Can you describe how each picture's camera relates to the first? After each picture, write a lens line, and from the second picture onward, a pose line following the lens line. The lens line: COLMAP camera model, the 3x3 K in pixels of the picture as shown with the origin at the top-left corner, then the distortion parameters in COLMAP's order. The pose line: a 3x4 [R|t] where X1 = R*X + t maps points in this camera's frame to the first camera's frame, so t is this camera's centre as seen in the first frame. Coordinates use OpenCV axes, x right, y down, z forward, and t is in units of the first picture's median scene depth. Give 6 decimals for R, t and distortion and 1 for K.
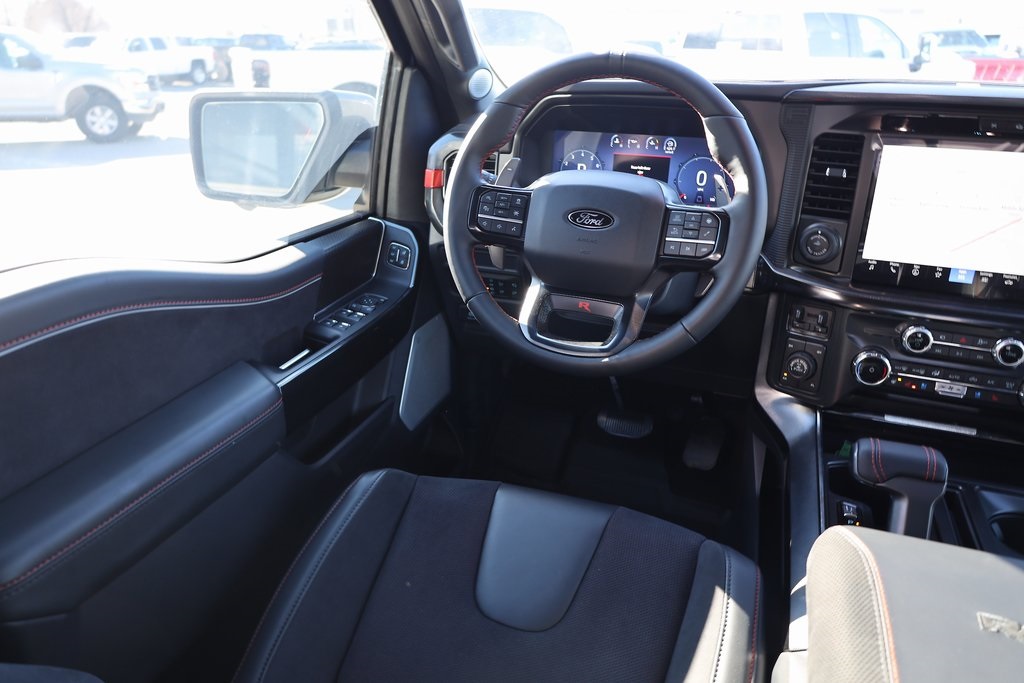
lens RADIAL K [[697.6, 0, 509.5], [0, 697.6, 344.9], [0, 0, 1]] dist [-0.014873, 0.004511]
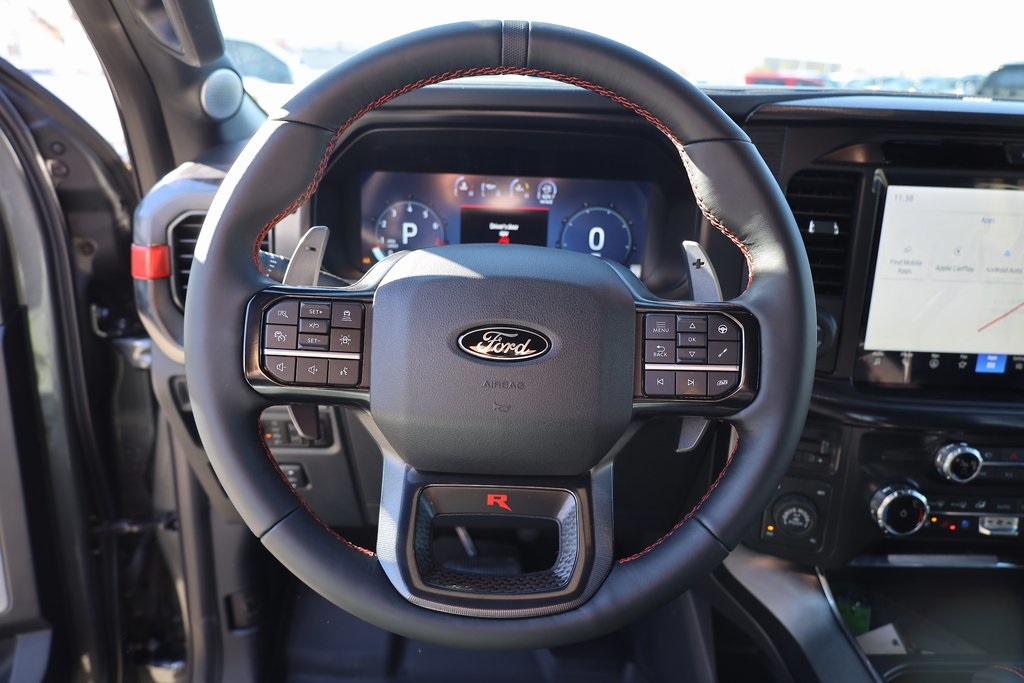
lens RADIAL K [[697.6, 0, 513.1], [0, 697.6, 343.9], [0, 0, 1]] dist [-0.014873, 0.004511]
pose [[0.927121, -0.102459, 0.360484, -0.056705], [0.122677, 0.991878, -0.033594, -0.152308], [-0.354114, 0.075369, 0.932160, 0.497182]]
